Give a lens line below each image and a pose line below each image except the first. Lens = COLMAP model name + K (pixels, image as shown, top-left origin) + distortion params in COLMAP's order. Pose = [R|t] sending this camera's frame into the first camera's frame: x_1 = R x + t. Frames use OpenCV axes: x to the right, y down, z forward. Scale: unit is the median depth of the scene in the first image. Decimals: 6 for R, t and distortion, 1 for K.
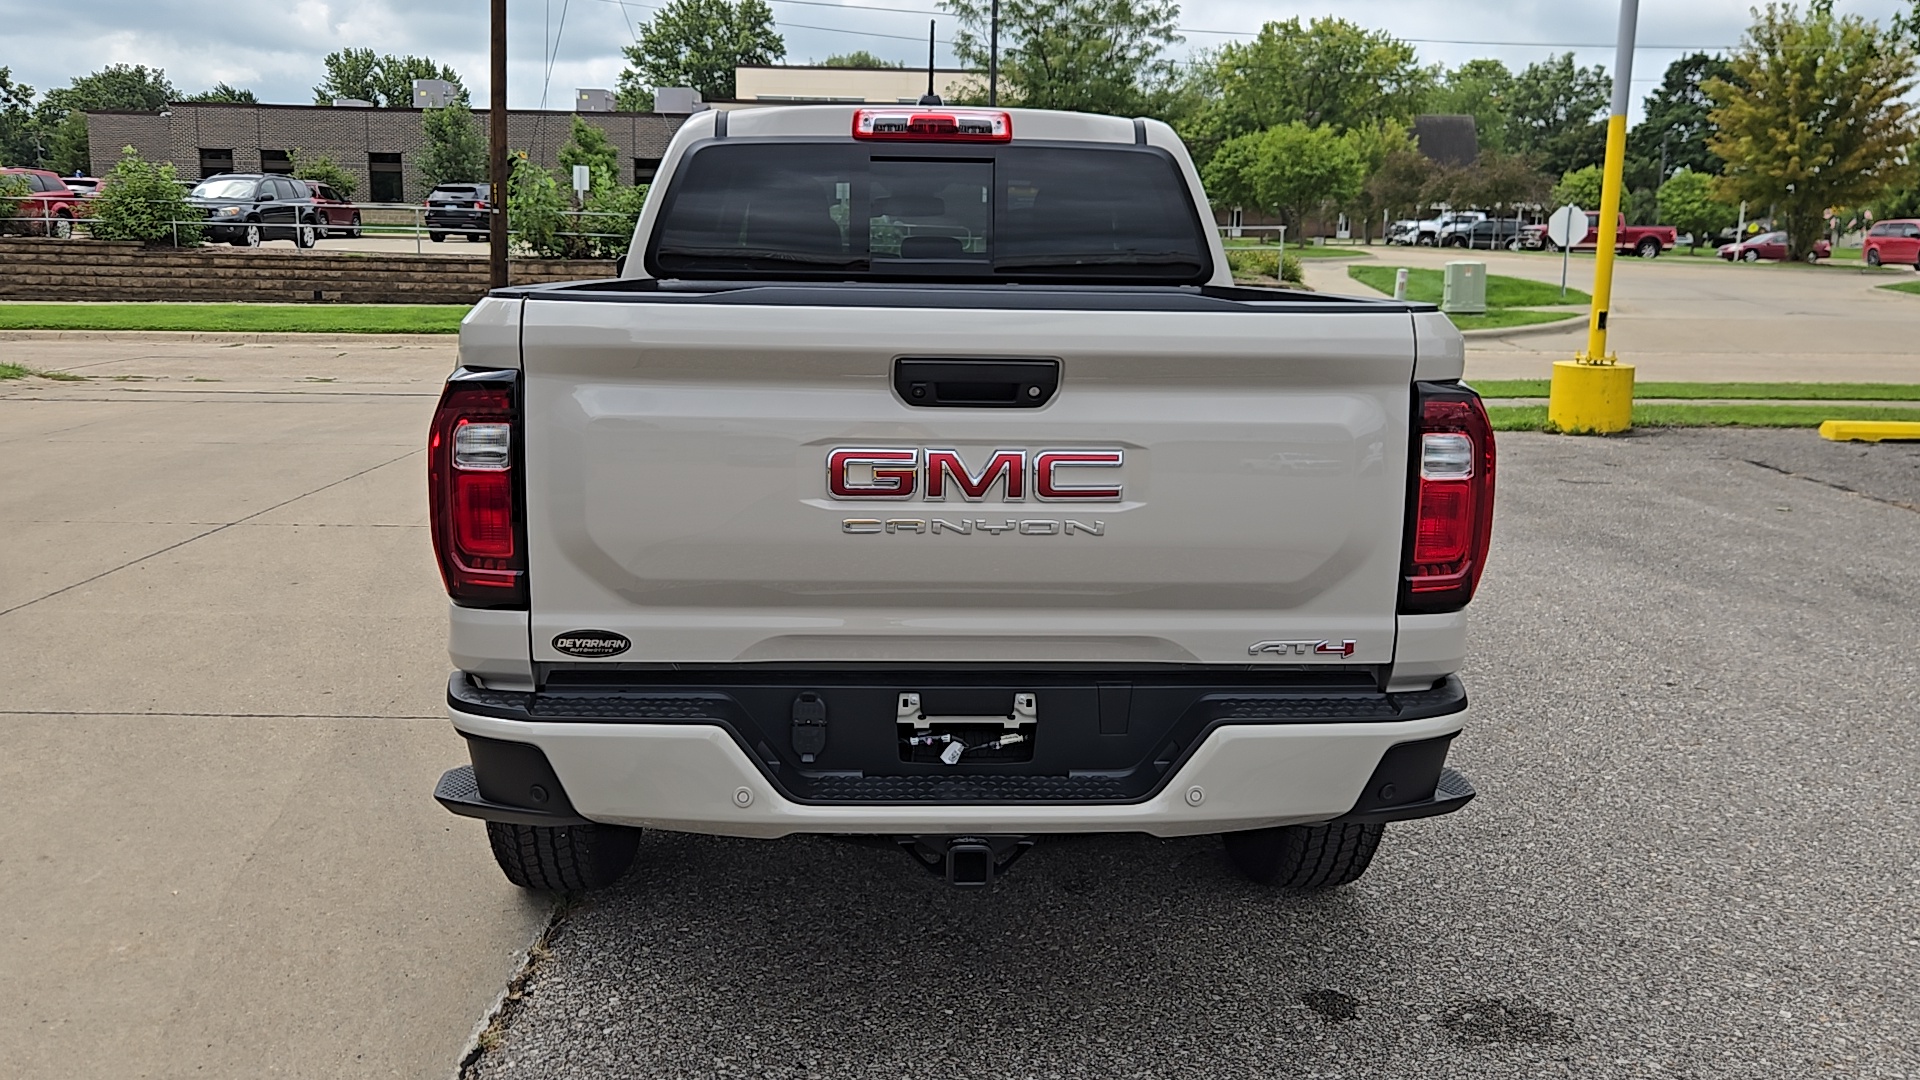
lens RADIAL K [[1601.6, 0, 952.1], [0, 1601.6, 535.2], [0, 0, 1]] dist [0.011800, -0.007432]
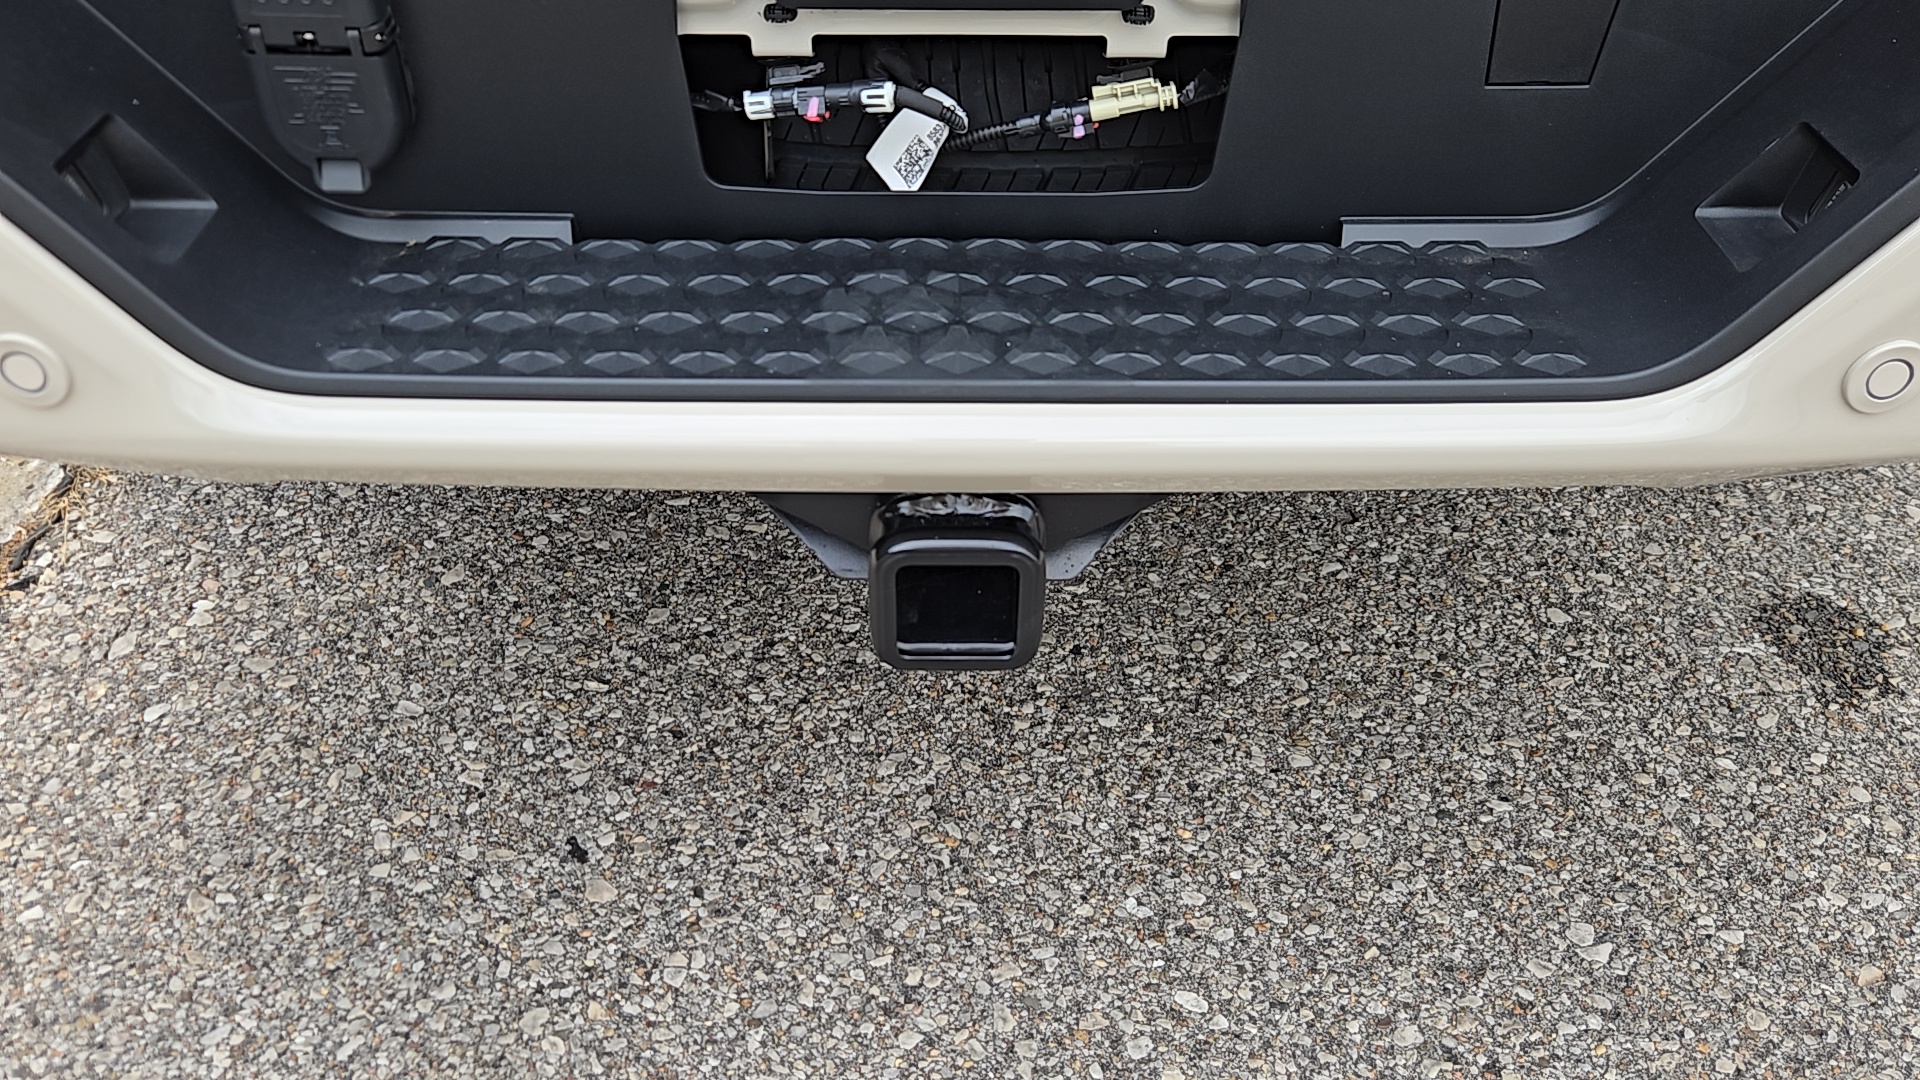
lens RADIAL K [[1601.6, 0, 952.1], [0, 1601.6, 535.2], [0, 0, 1]] dist [0.011800, -0.007432]
pose [[0.998603, 0.024580, -0.046781, 0.021647], [0.001533, 0.871392, 0.490586, 0.061460], [0.052824, -0.489972, 0.870136, 0.737794]]
